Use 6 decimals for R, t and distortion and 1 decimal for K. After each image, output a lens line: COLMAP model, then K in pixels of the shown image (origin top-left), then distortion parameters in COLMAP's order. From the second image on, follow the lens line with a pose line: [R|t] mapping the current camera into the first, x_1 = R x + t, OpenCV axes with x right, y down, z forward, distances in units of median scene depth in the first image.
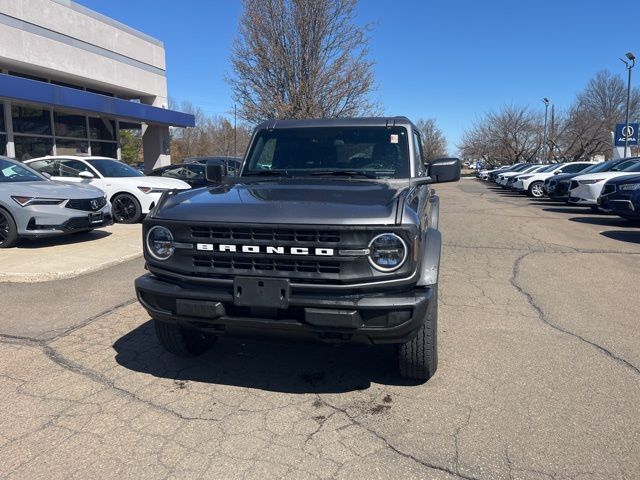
lens RADIAL K [[482.9, 0, 319.2], [0, 482.9, 226.1], [0, 0, 1]] dist [0.083088, -0.107511]
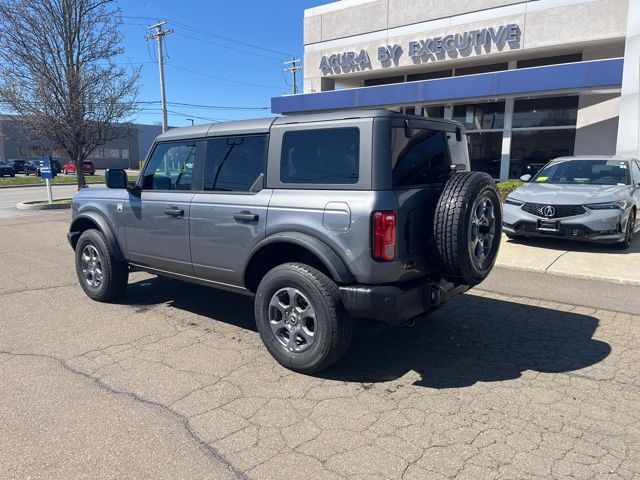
lens RADIAL K [[482.9, 0, 319.2], [0, 482.9, 238.4], [0, 0, 1]] dist [0.083088, -0.107511]
pose [[-0.435897, 0.142303, -0.888675, 1.318397], [-0.111566, 0.971261, 0.210251, -0.324981], [0.893055, 0.190794, -0.407494, 2.286150]]
